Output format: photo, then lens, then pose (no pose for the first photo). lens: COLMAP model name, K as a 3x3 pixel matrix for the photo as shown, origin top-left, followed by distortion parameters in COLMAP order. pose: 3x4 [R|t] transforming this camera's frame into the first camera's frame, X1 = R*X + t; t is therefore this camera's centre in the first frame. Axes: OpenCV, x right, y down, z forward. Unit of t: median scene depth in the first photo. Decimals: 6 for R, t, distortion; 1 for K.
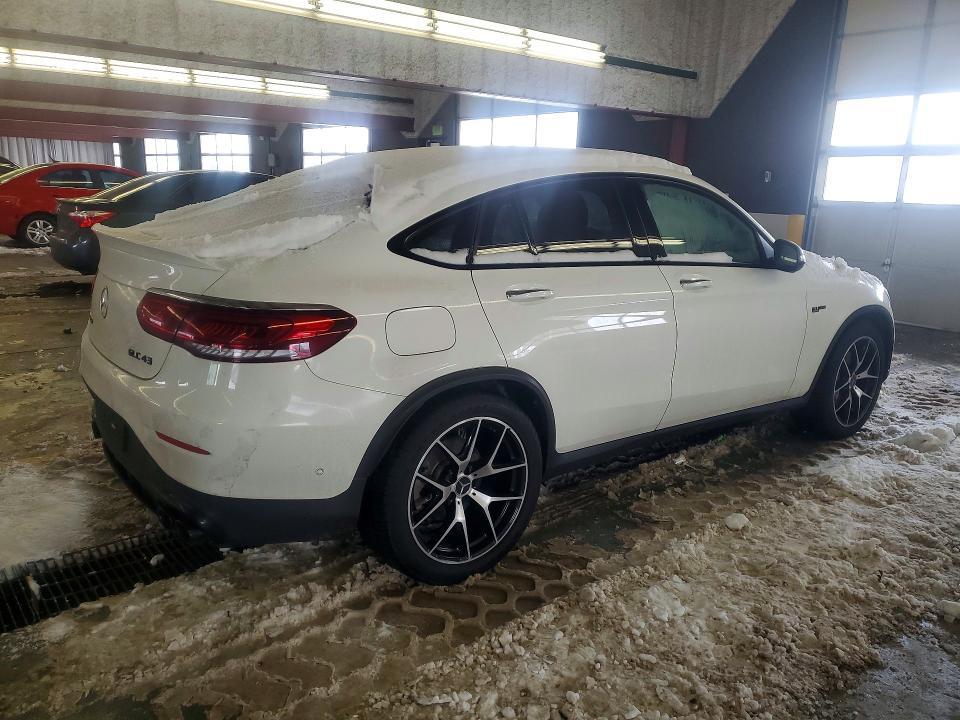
lens RADIAL K [[776.0, 0, 480.6], [0, 776.0, 363.8], [0, 0, 1]] dist [0.032208, -0.002472]
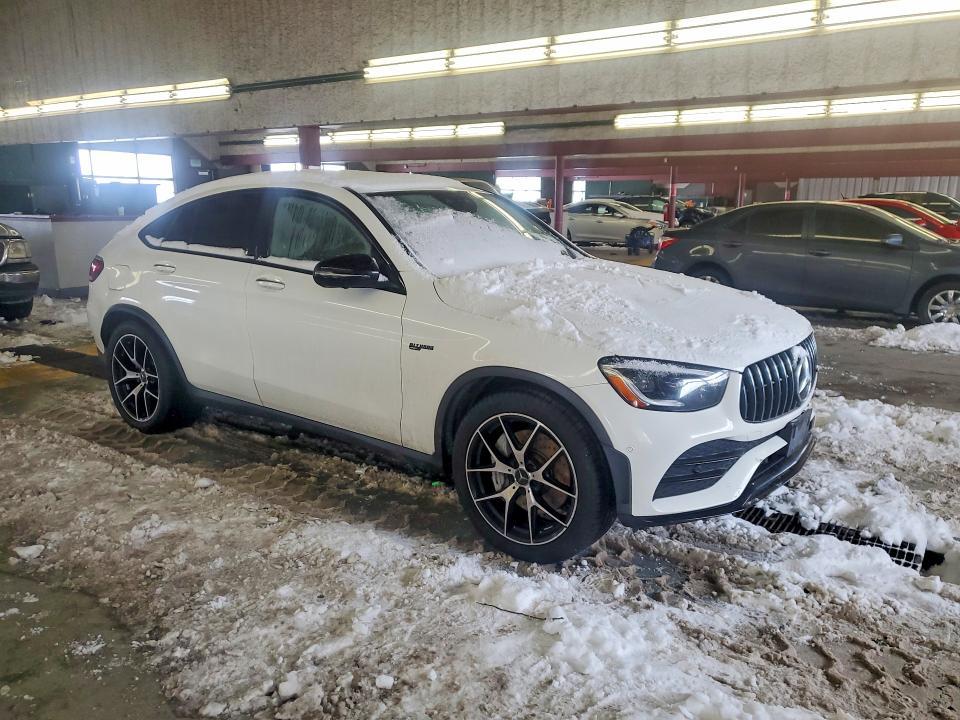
lens RADIAL K [[776.0, 0, 487.1], [0, 776.0, 362.0], [0, 0, 1]] dist [0.032208, -0.002472]
pose [[0.246178, 0.174324, -0.953419, 1.264560], [-0.225506, 0.966998, 0.118580, -0.172891], [0.942626, 0.185810, 0.277365, 0.879384]]
